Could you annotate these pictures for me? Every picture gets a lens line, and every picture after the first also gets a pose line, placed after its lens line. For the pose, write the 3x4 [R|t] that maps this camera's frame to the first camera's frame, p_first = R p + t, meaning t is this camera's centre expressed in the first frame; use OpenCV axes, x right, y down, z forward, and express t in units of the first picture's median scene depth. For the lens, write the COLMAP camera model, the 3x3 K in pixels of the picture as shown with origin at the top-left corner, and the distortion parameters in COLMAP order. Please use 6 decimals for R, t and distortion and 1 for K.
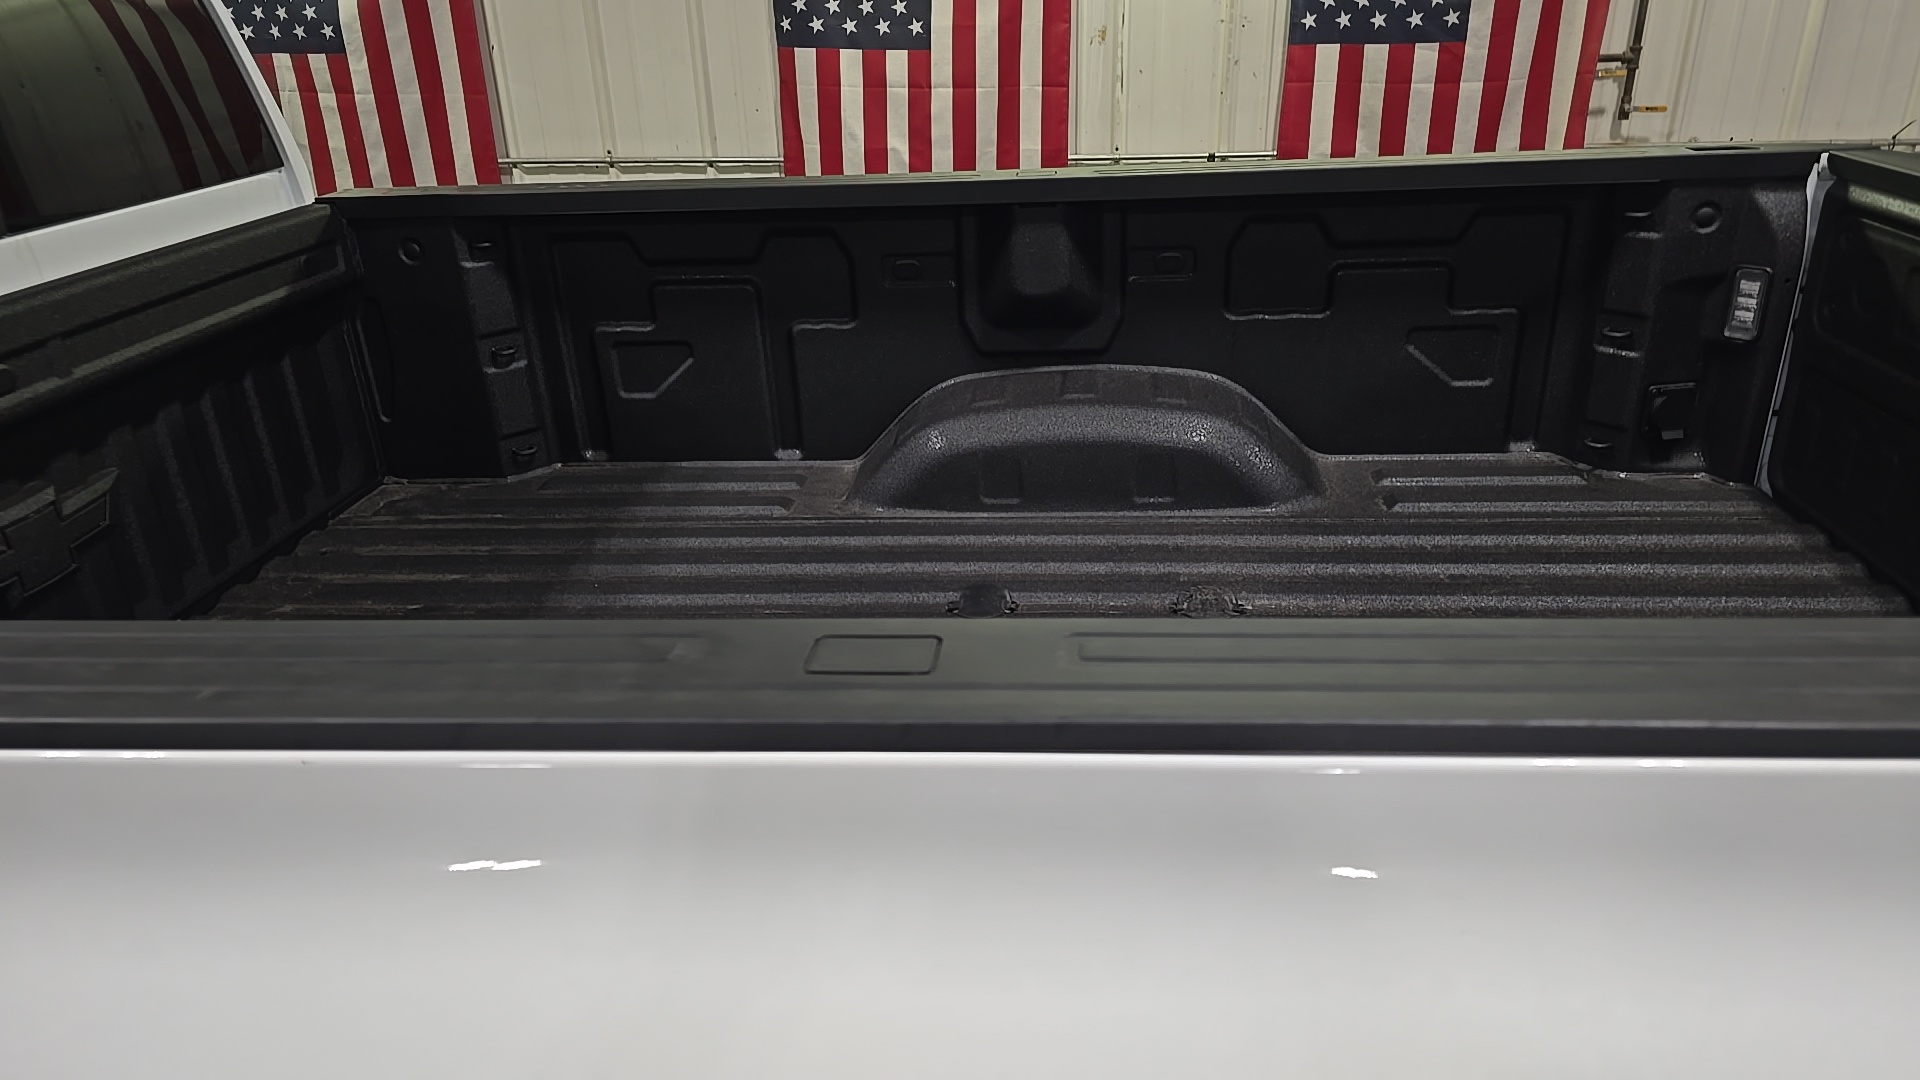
lens RADIAL K [[1208.3, 0, 962.2], [0, 1208.3, 615.5], [0, 0, 1]] dist [0.052109, -0.080354]
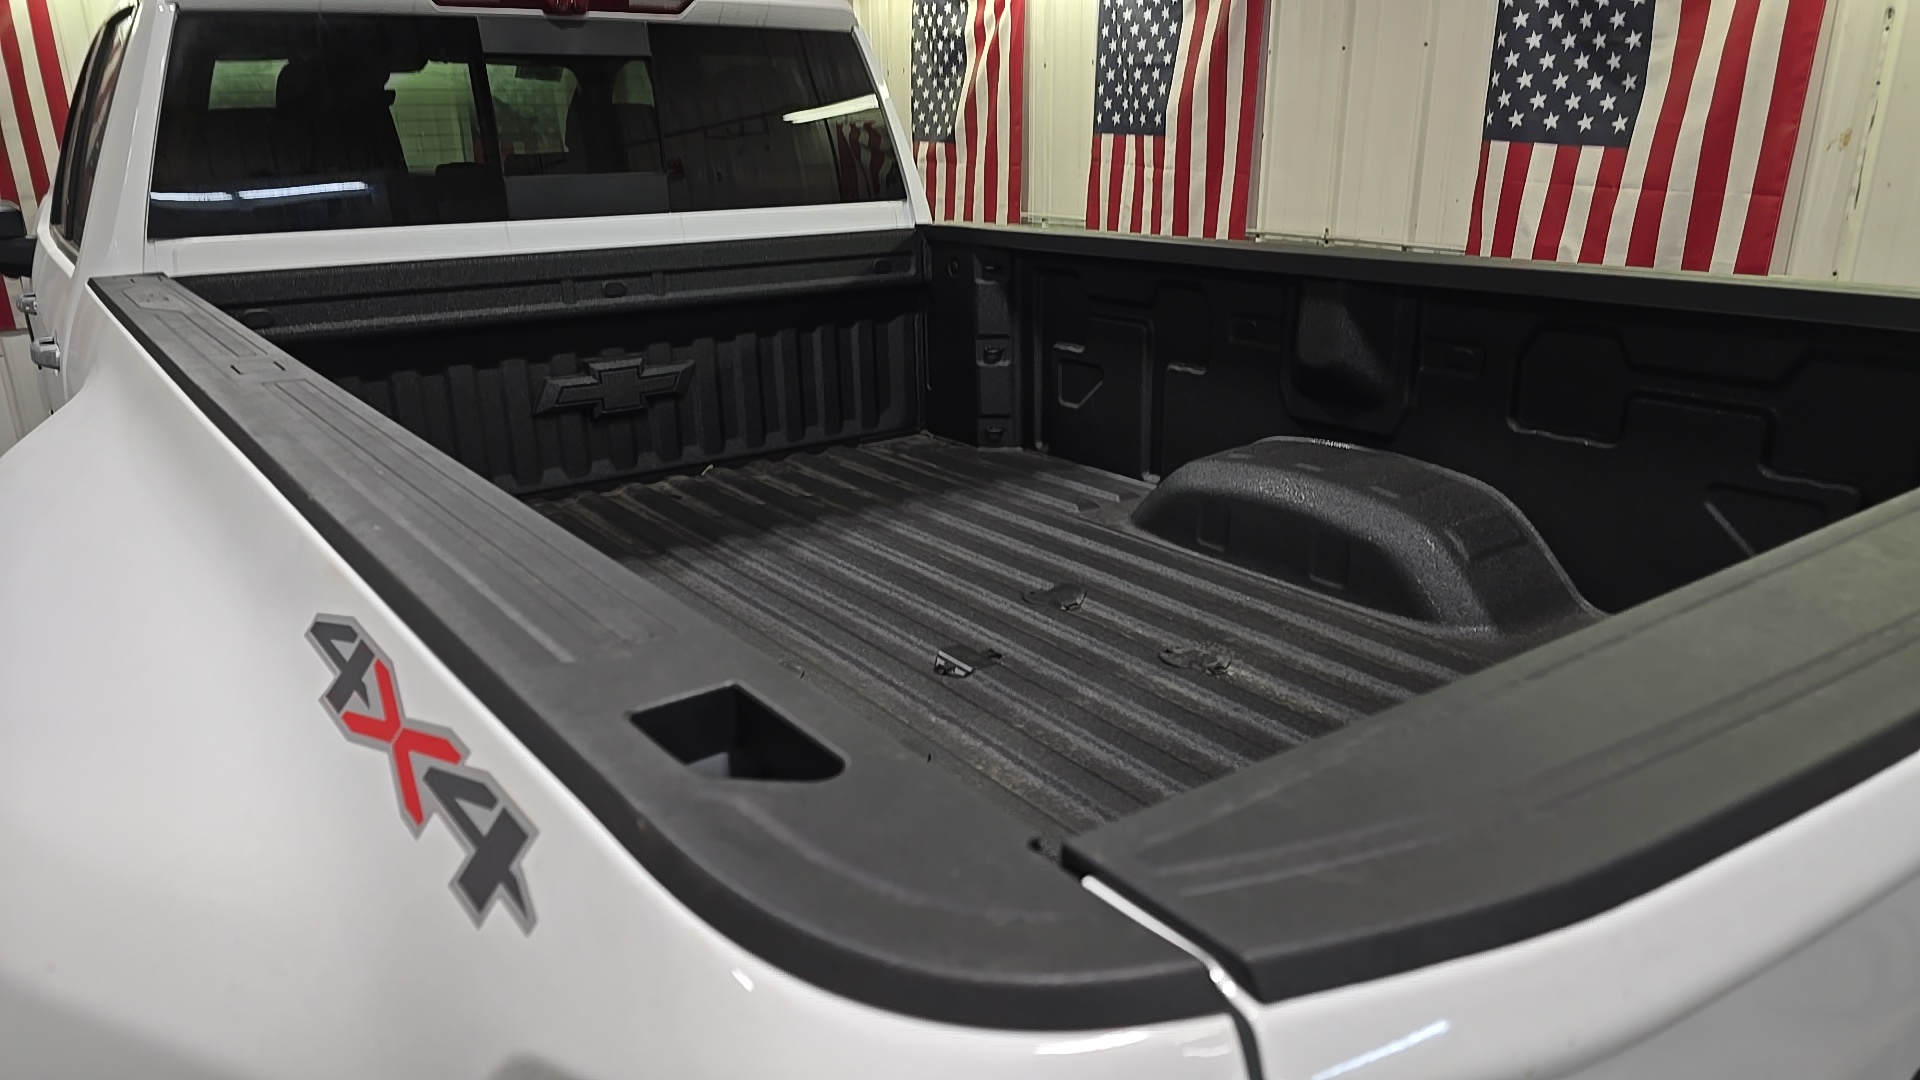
lens RADIAL K [[1289.7, 0, 957.8], [0, 1289.7, 559.5], [0, 0, 1]] dist [0.046384, -0.039682]
pose [[0.655500, 0.266713, -0.706529, 0.663911], [-0.352877, 0.935317, 0.025689, -0.033823], [0.667681, 0.232478, 0.707217, 0.061990]]
